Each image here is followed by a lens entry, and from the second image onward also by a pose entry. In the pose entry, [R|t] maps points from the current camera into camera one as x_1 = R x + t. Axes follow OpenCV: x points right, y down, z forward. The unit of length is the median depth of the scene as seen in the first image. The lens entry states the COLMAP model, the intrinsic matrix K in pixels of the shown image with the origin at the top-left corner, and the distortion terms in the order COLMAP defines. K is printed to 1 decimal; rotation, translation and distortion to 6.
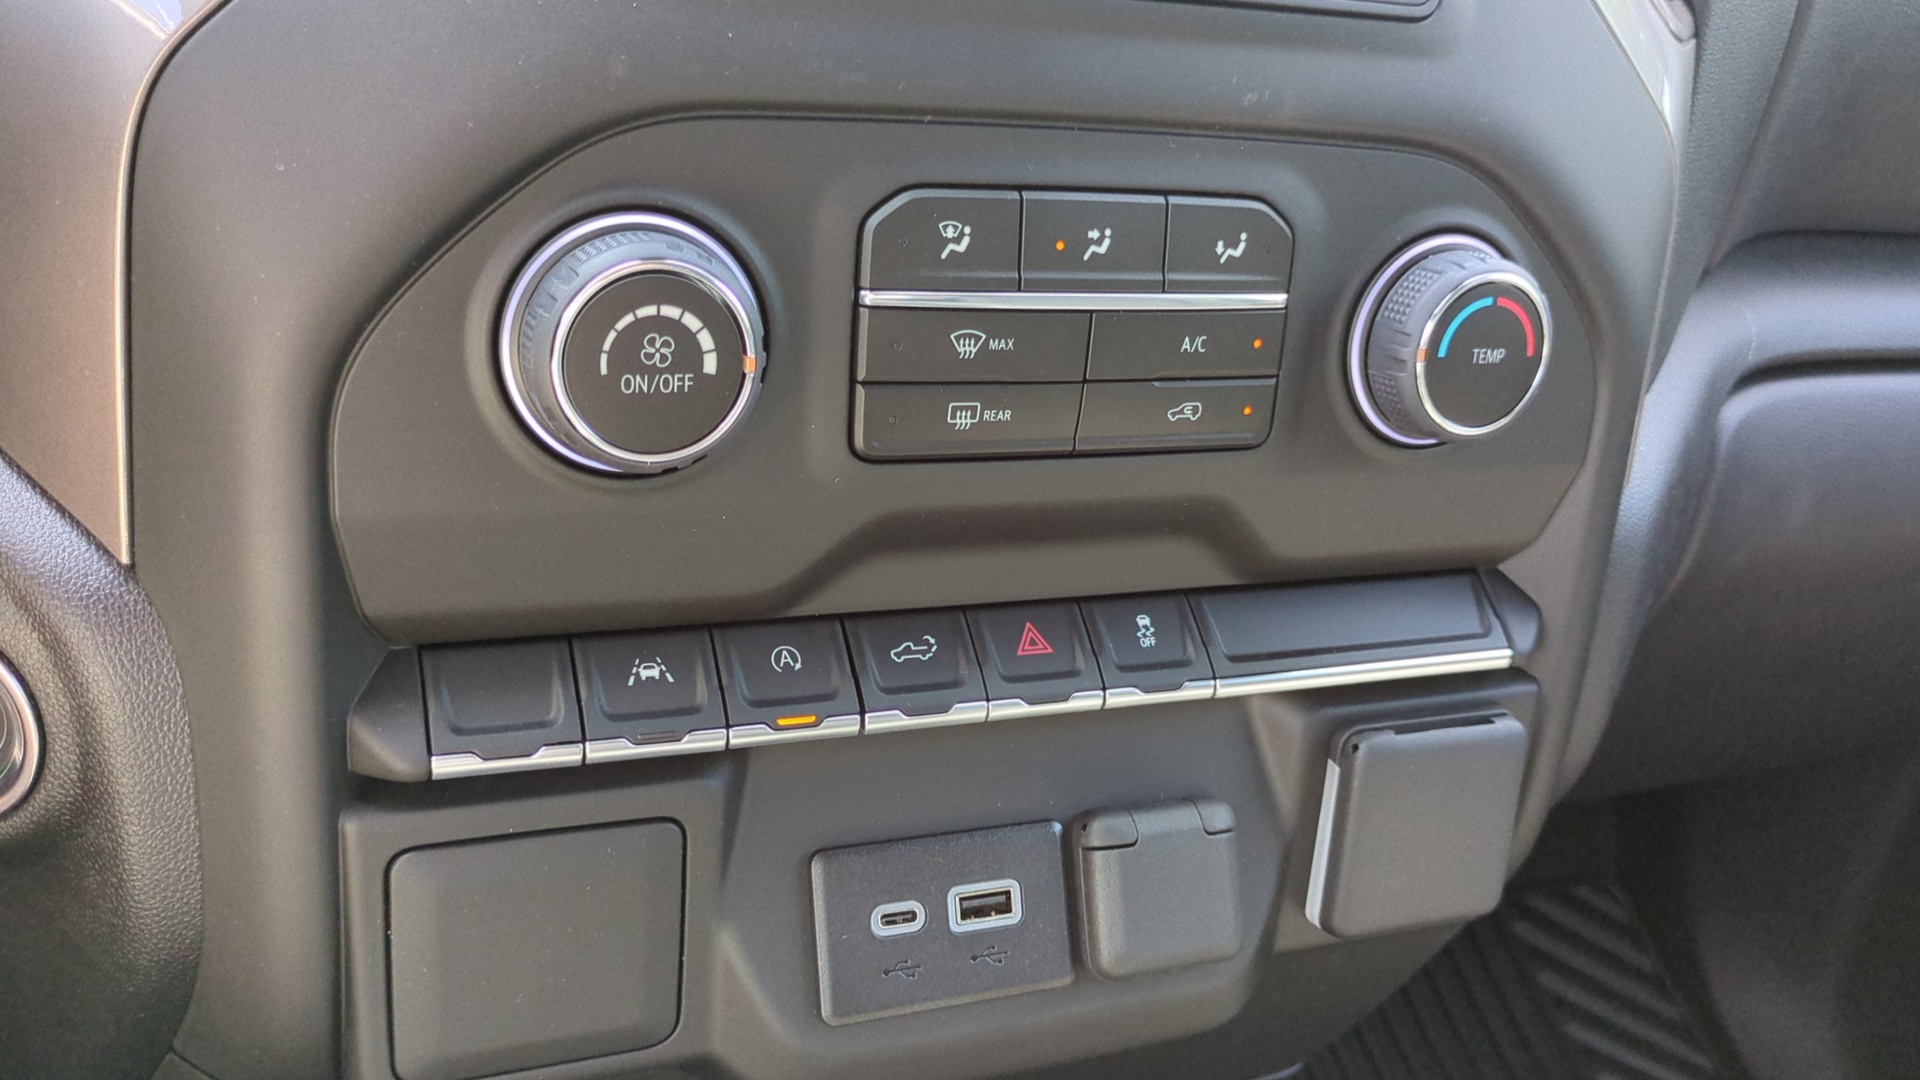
lens RADIAL K [[1667.4, 0, 960.0], [0, 1667.4, 540.0], [0, 0, 1]] dist [0.011534, 0.000975]
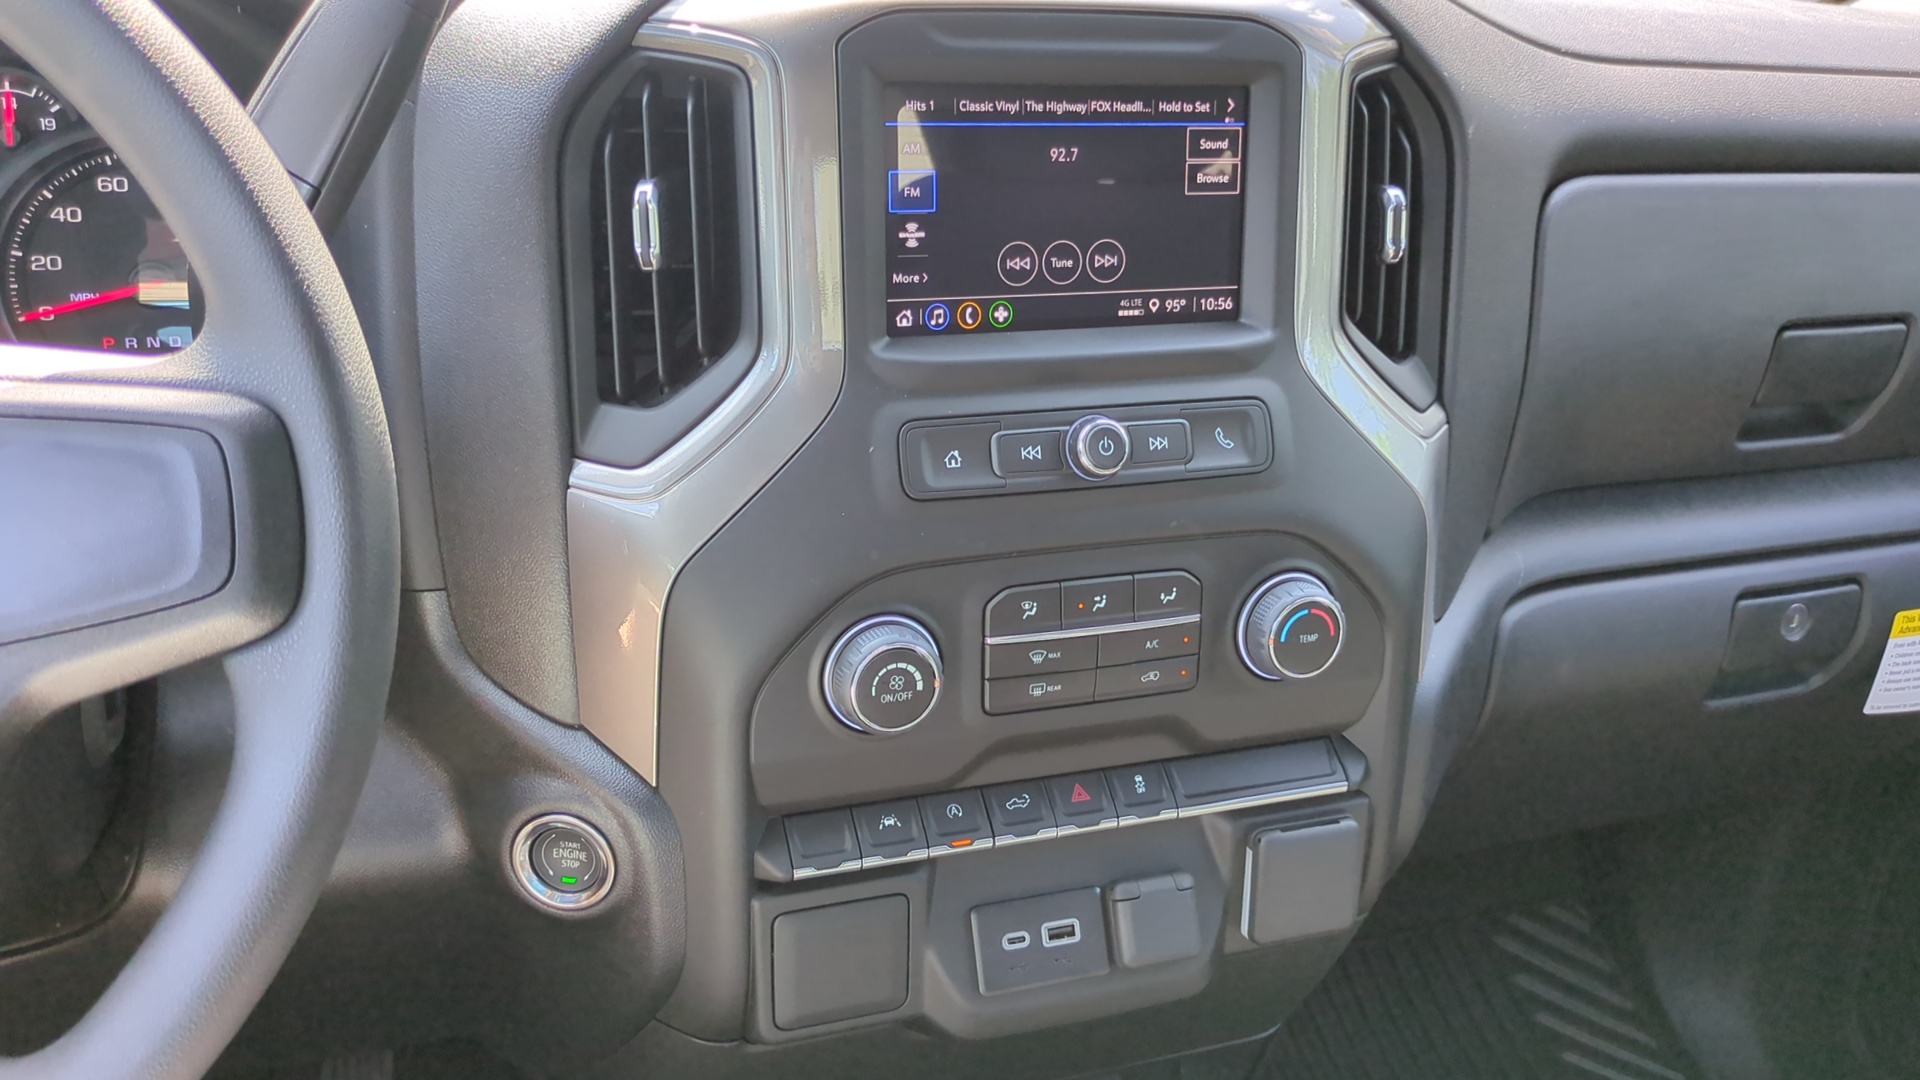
lens RADIAL K [[1668.8, 0, 960.0], [0, 1668.8, 540.0], [0, 0, 1]] dist [0.062836, -0.088946]
pose [[0.997536, -0.044694, -0.054081, 0.023850], [0.043672, 0.998847, -0.019935, -0.202641], [0.054909, 0.017524, 0.998338, -0.956134]]
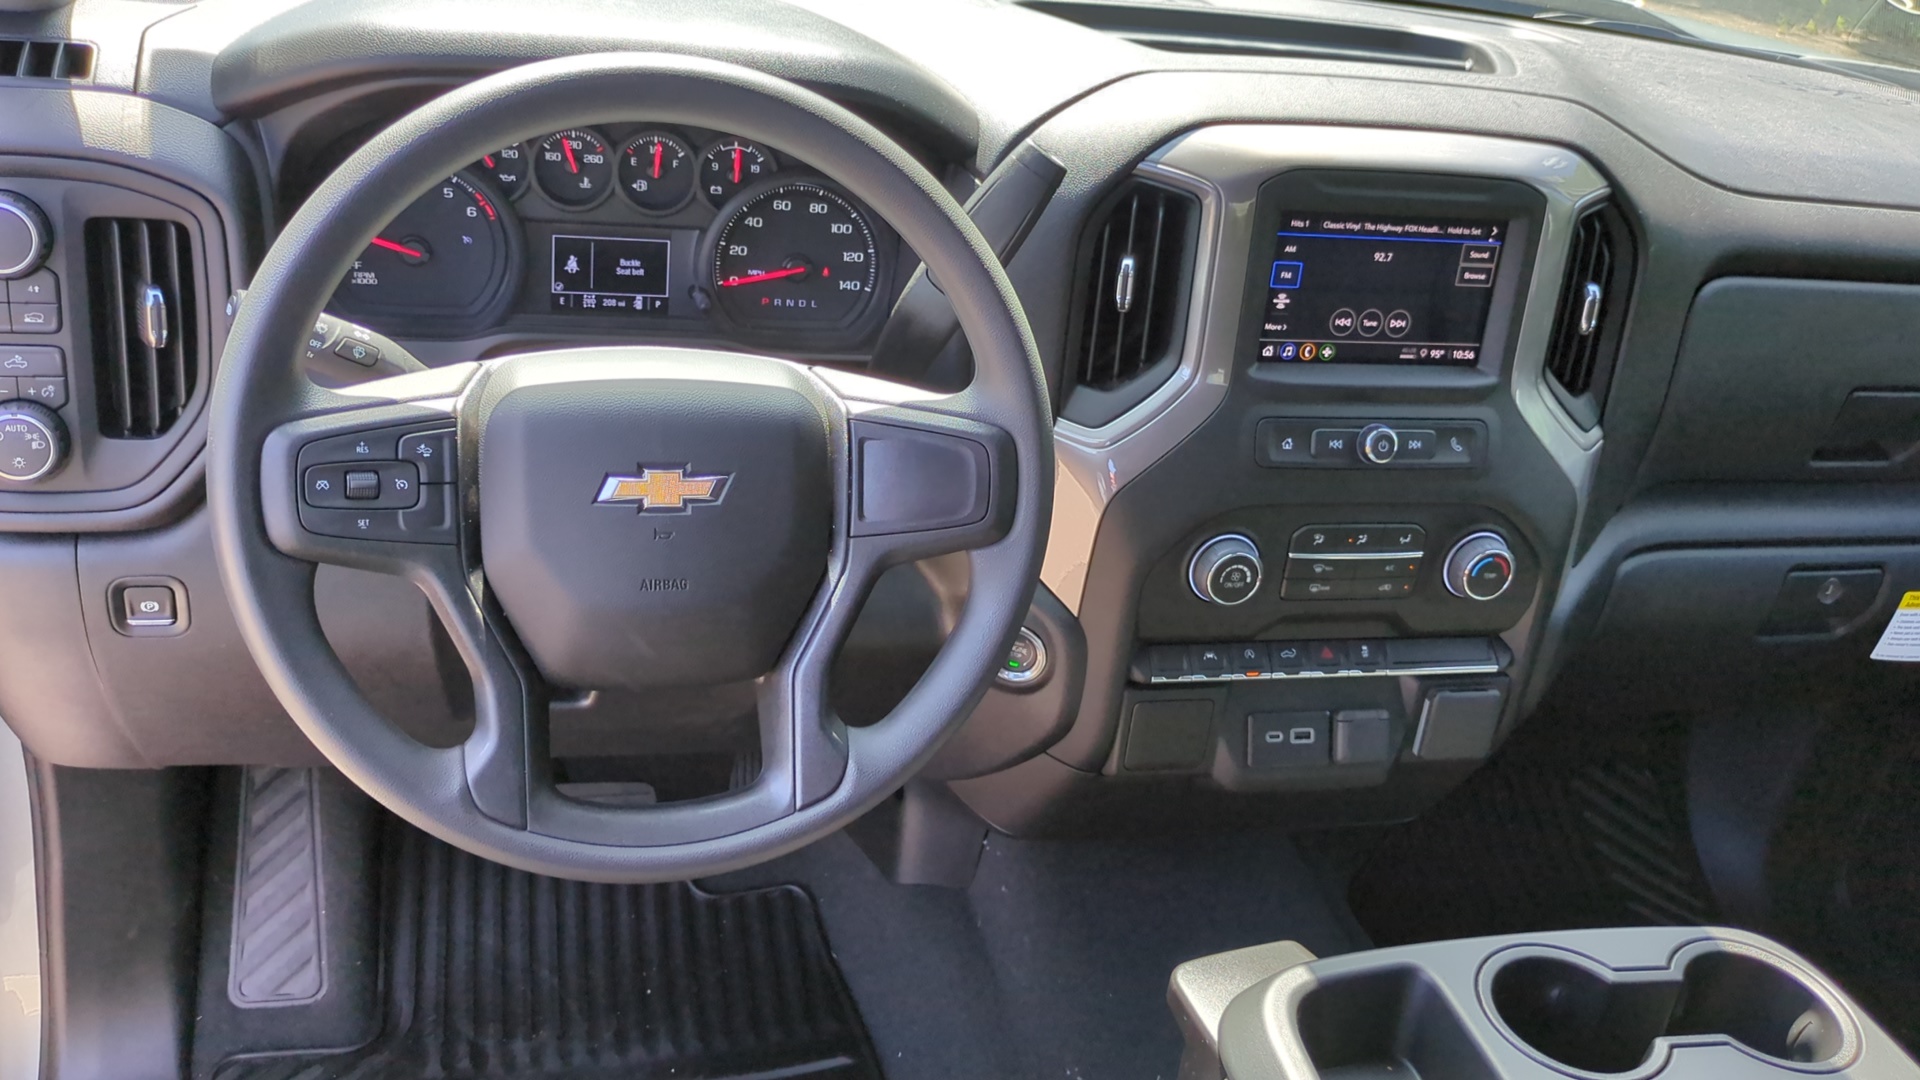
lens RADIAL K [[1668.8, 0, 960.0], [0, 1668.8, 540.0], [0, 0, 1]] dist [0.062836, -0.088946]
pose [[0.989077, 0.087467, -0.118642, -0.279191], [-0.074779, 0.991390, 0.107488, -0.429144], [0.127022, -0.097442, 0.987102, -2.121361]]
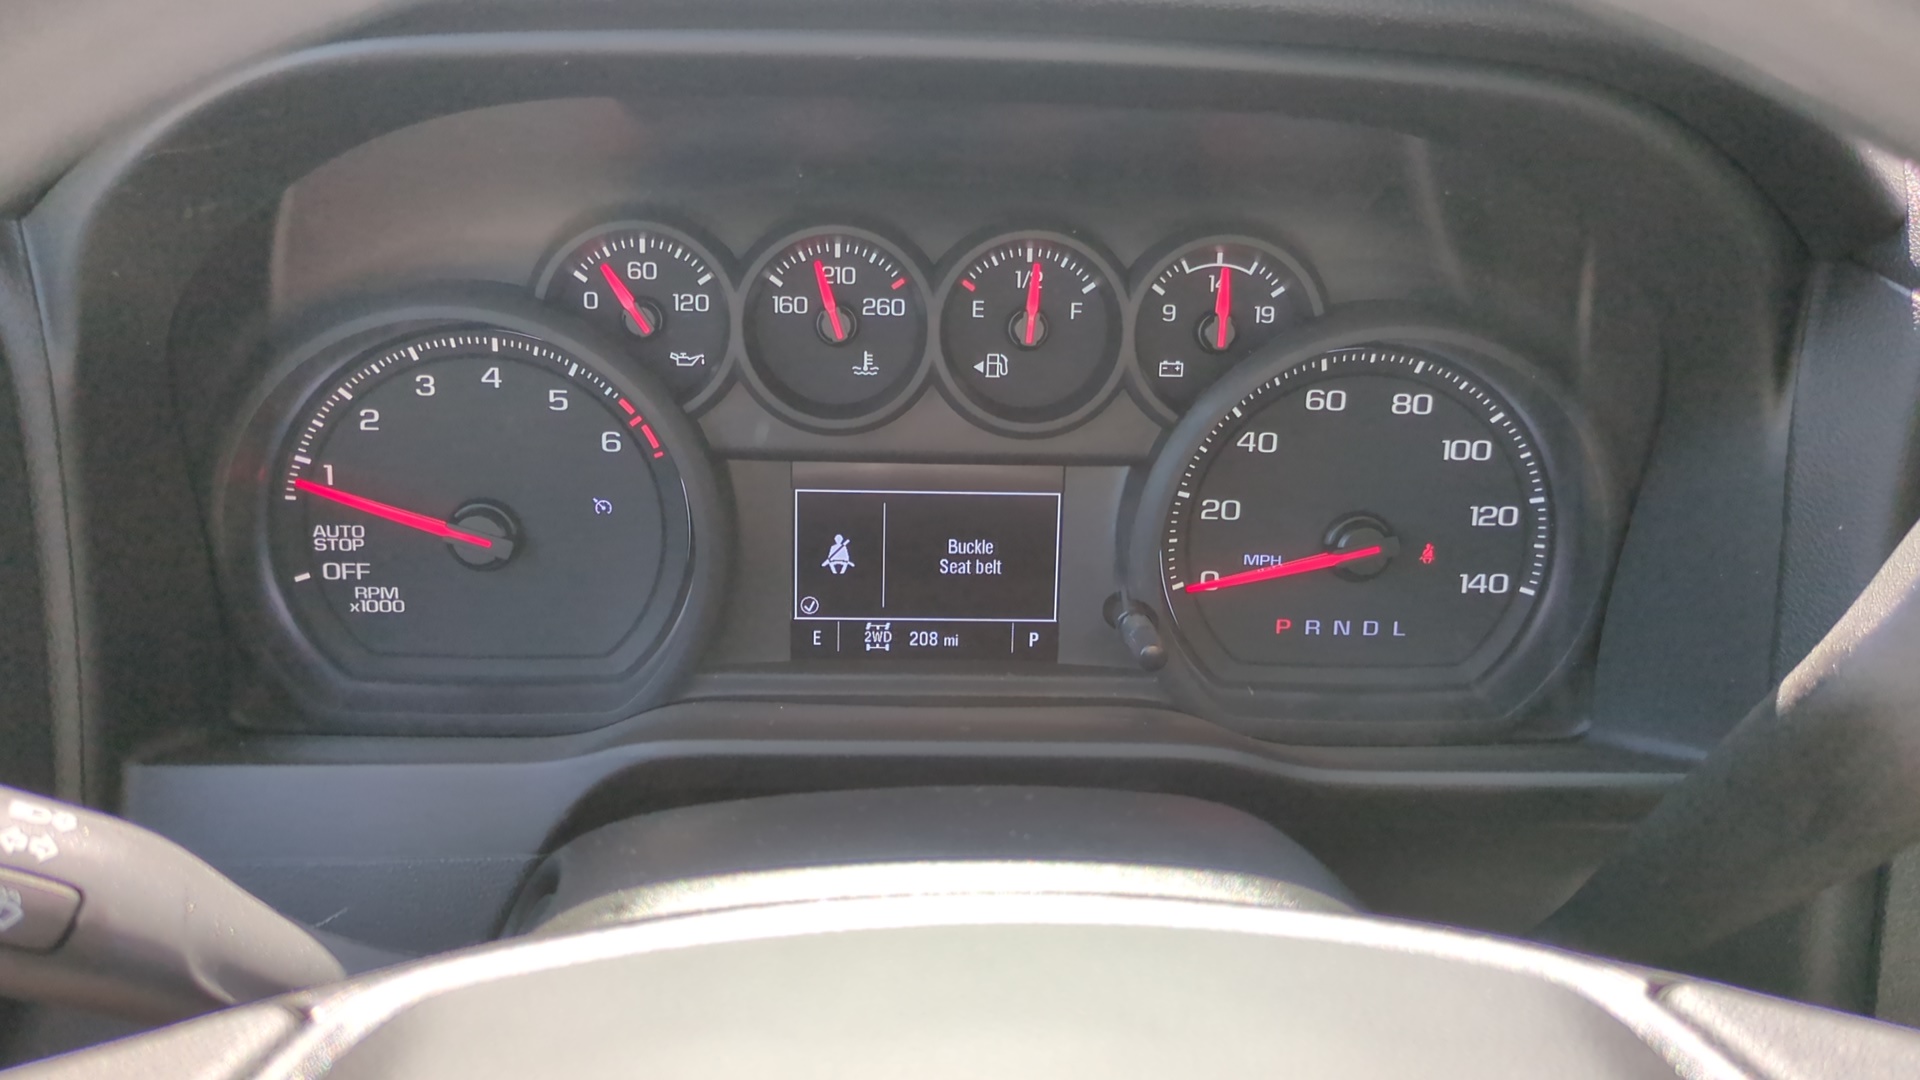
lens RADIAL K [[1668.8, 0, 960.0], [0, 1668.8, 540.0], [0, 0, 1]] dist [0.062836, -0.088946]
pose [[0.935201, 0.042102, -0.351606, -0.815008], [-0.057178, 0.997832, -0.032600, -0.516538], [0.349471, 0.050592, 0.935580, -0.405046]]
